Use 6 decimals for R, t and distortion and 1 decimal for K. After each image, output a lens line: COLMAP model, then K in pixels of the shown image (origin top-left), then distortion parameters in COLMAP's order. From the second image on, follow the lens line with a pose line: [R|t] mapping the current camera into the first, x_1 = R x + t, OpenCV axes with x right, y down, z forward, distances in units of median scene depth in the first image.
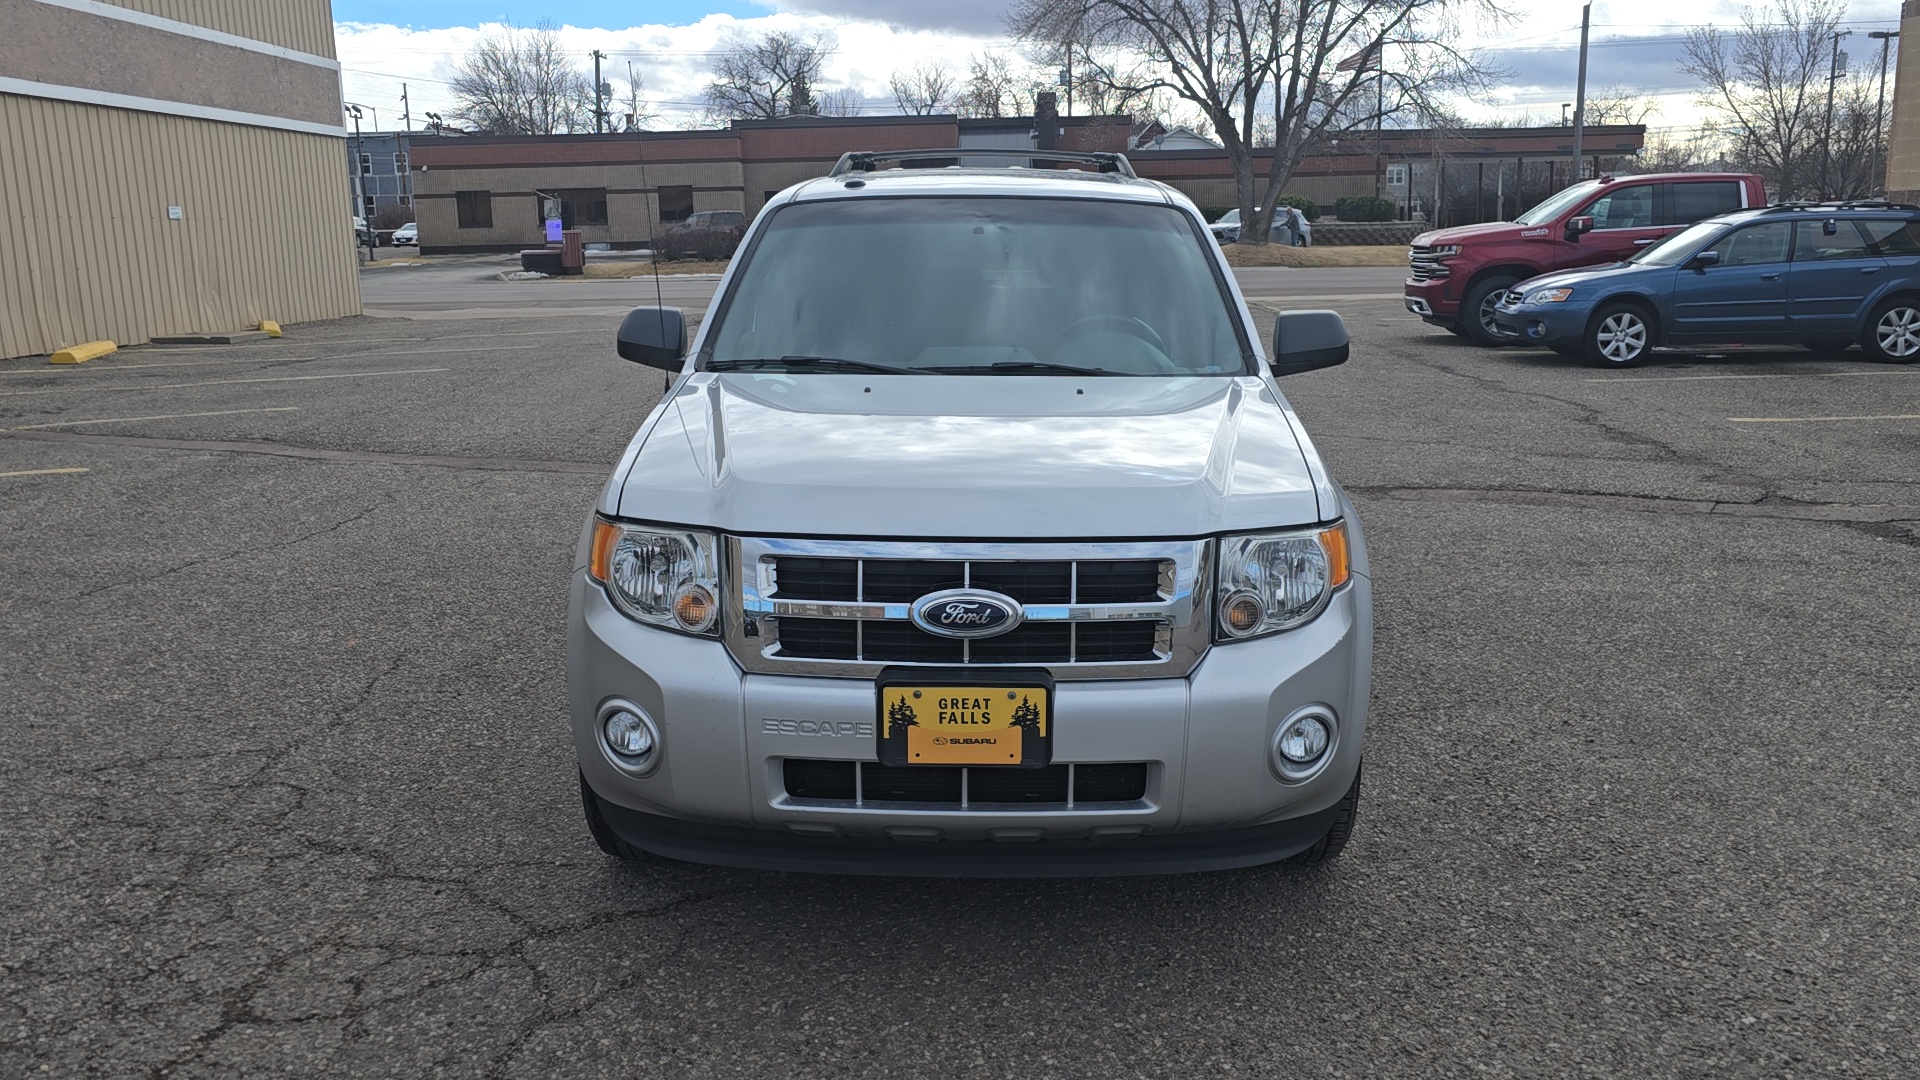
lens RADIAL K [[1587.6, 0, 968.0], [0, 1587.6, 533.8], [0, 0, 1]] dist [0.000073, 0.006757]
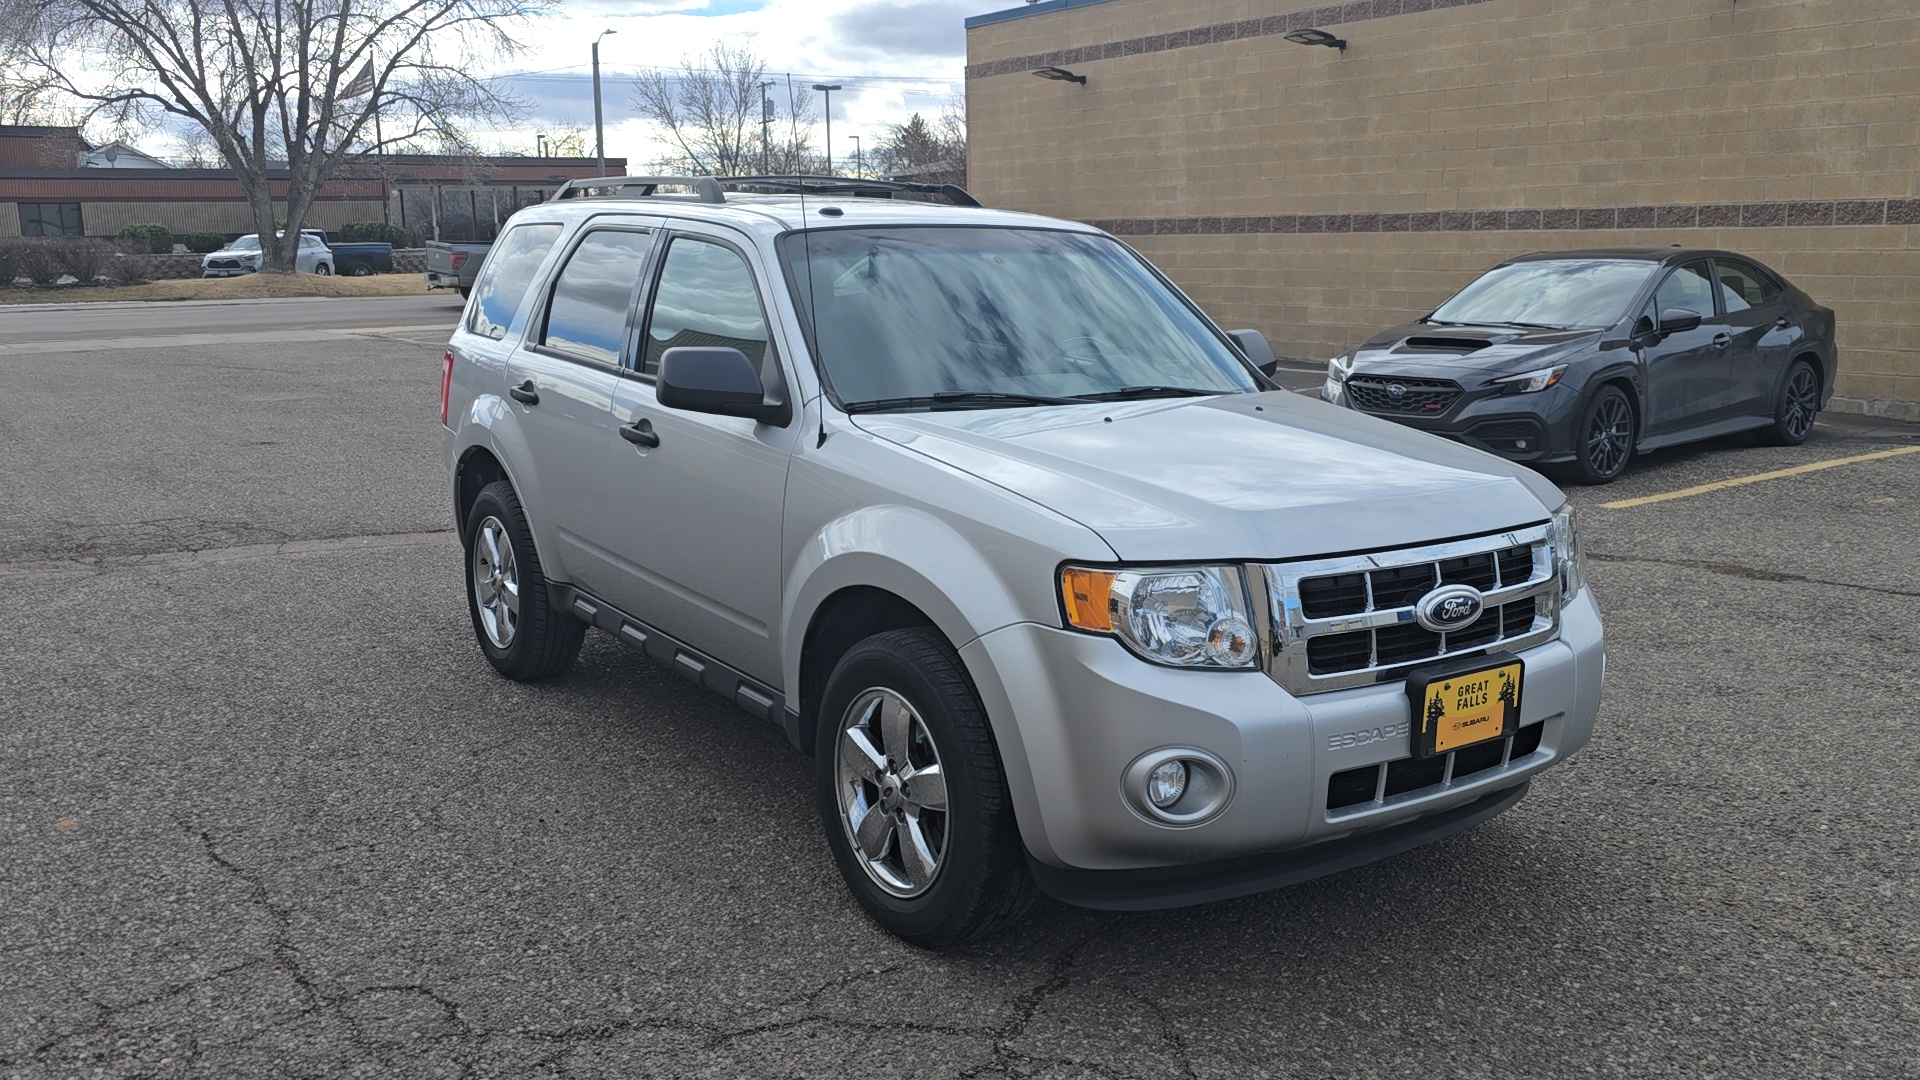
lens RADIAL K [[1587.6, 0, 967.6], [0, 1587.6, 546.1], [0, 0, 1]] dist [0.000073, 0.006757]
pose [[0.806767, -0.109081, 0.580714, -0.577875], [0.114269, 0.993061, 0.027787, -0.038979], [-0.579715, 0.043940, 0.813633, 0.192966]]
